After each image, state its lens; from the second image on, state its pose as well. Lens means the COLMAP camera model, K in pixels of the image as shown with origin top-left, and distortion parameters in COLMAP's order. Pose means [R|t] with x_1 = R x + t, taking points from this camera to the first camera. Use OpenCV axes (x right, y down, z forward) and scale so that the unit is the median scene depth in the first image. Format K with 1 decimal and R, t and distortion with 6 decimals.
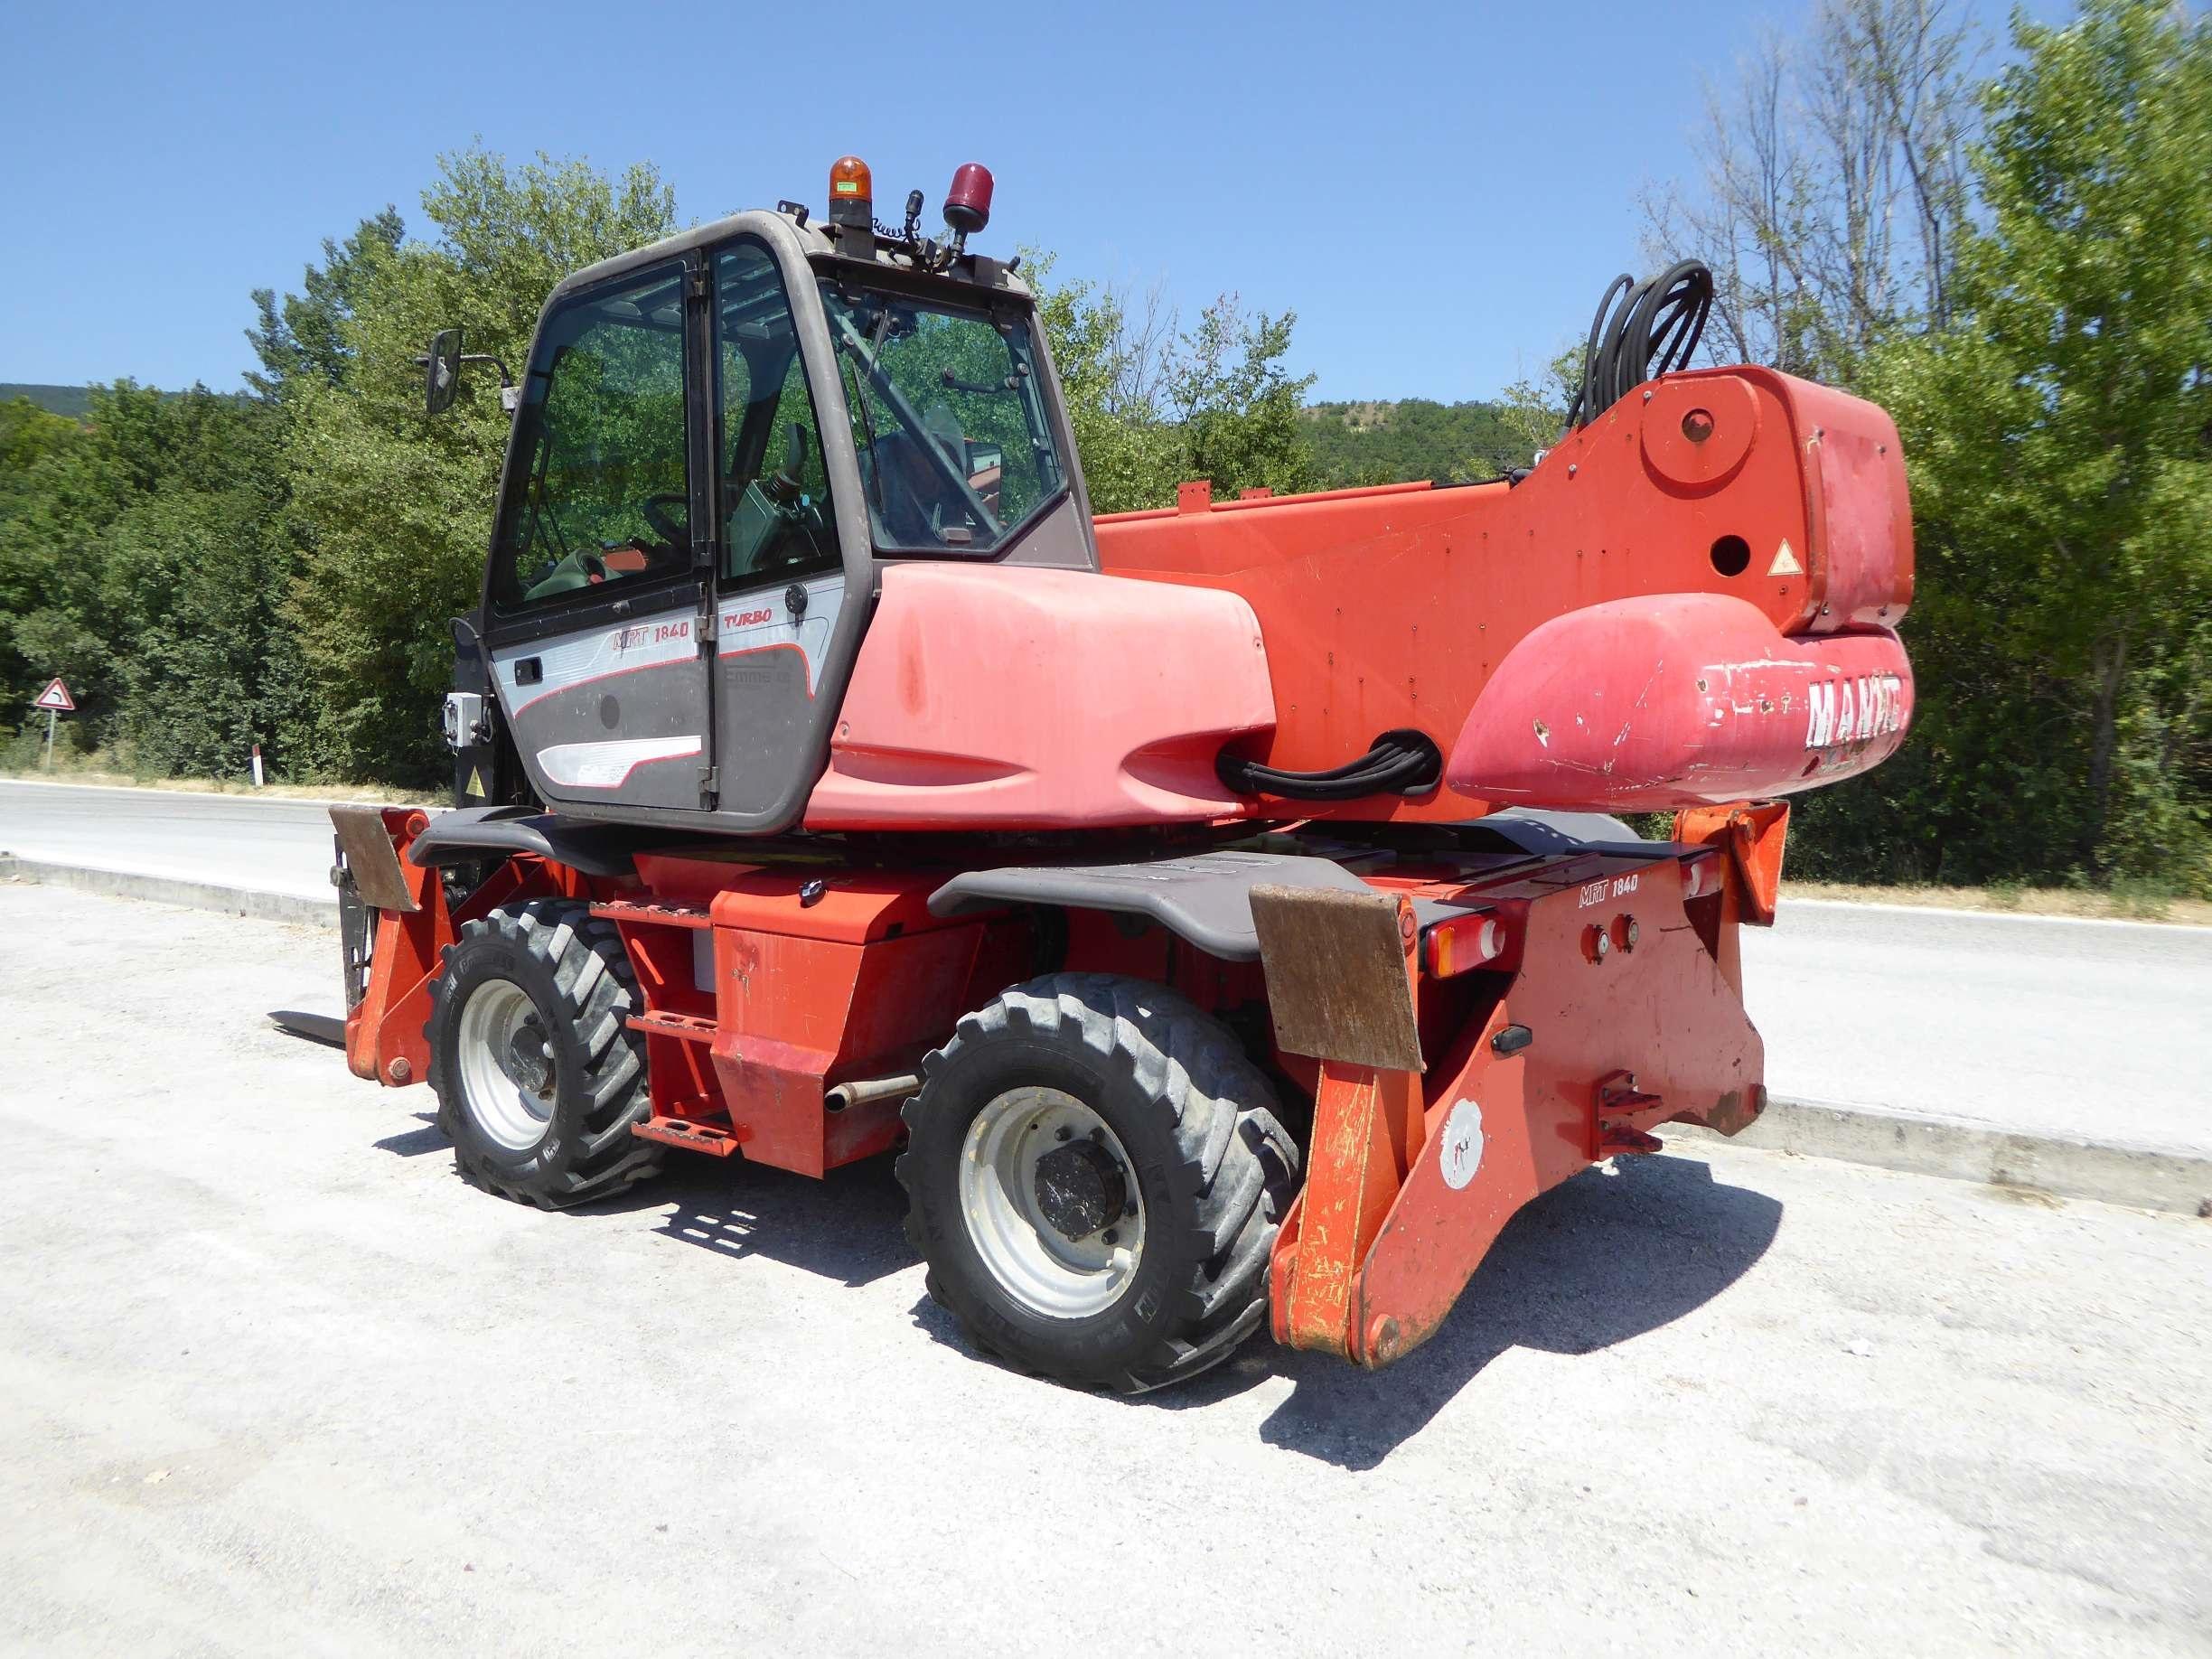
lens RADIAL K [[1630.9, 0, 1110.4], [0, 1630.9, 790.5], [0, 0, 1]] dist [-0.020280, 0.000152]
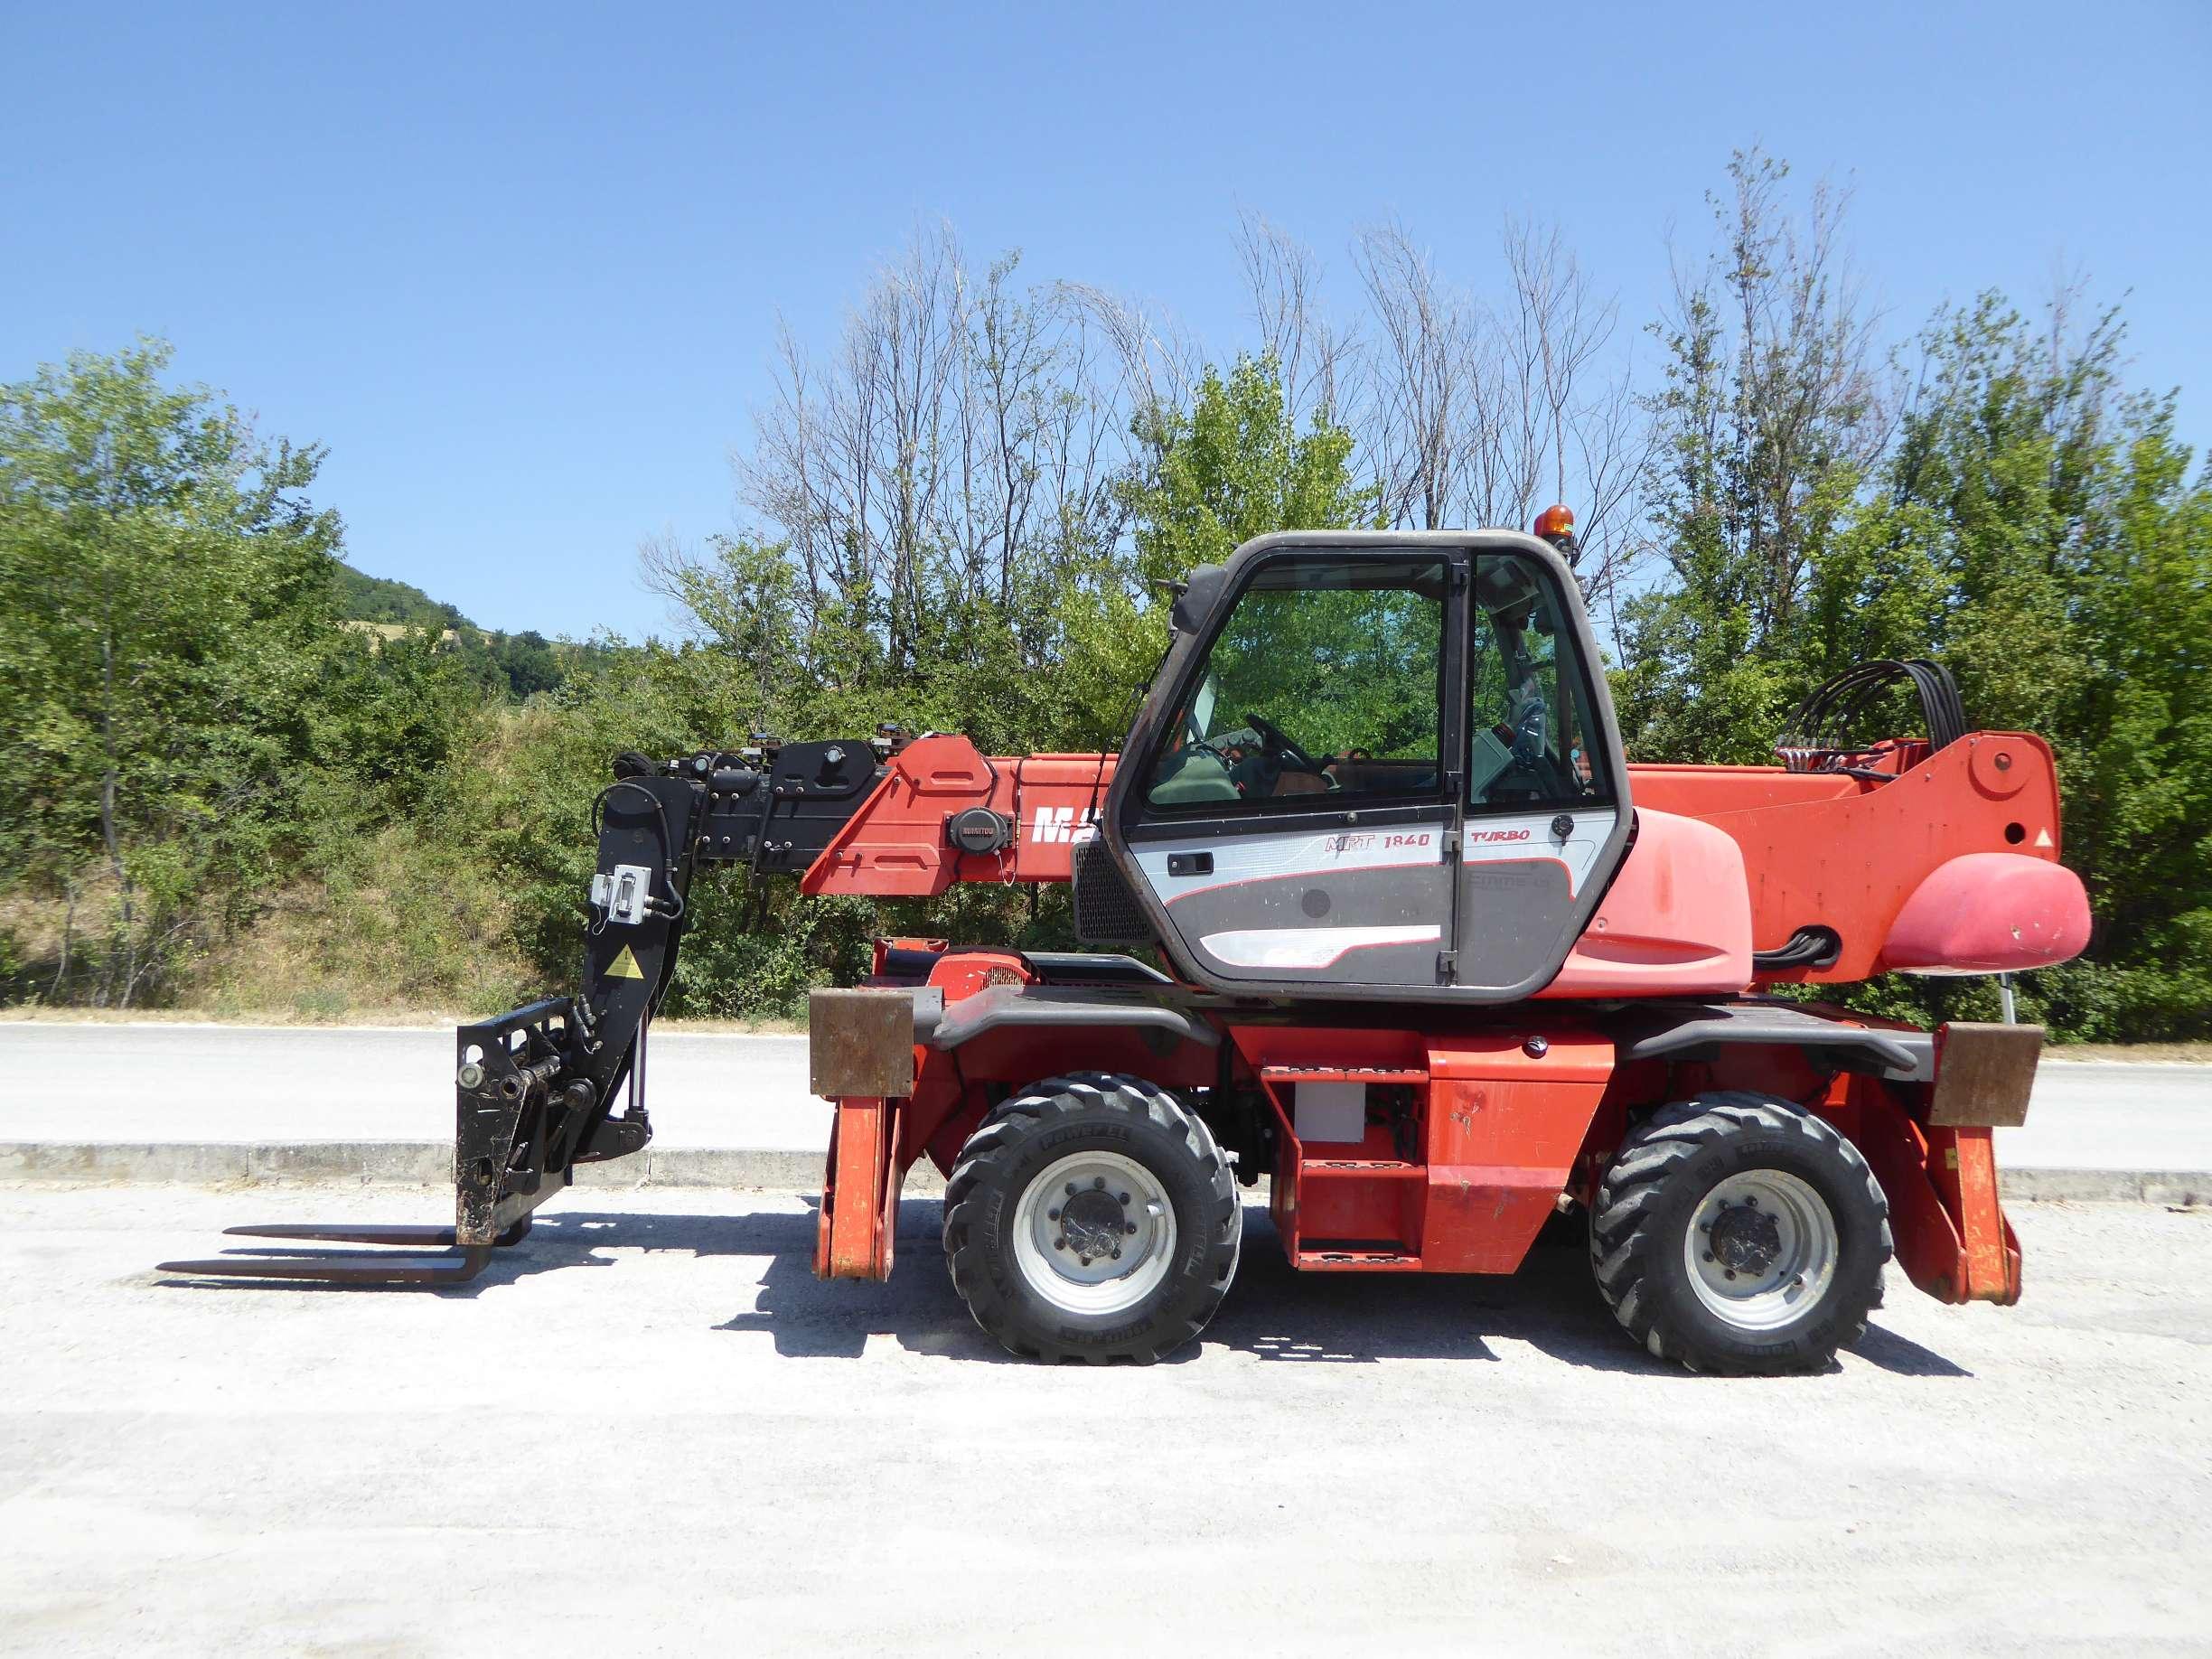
lens RADIAL K [[1609.1, 0, 1106.0], [0, 1609.1, 829.5], [0, 0, 1]] dist [-0.001727, -0.007091]
pose [[0.769321, 0.042186, 0.637468, -1.246421], [0.007152, 0.997186, -0.074623, -0.017115], [-0.638822, 0.061969, 0.766855, 0.214021]]
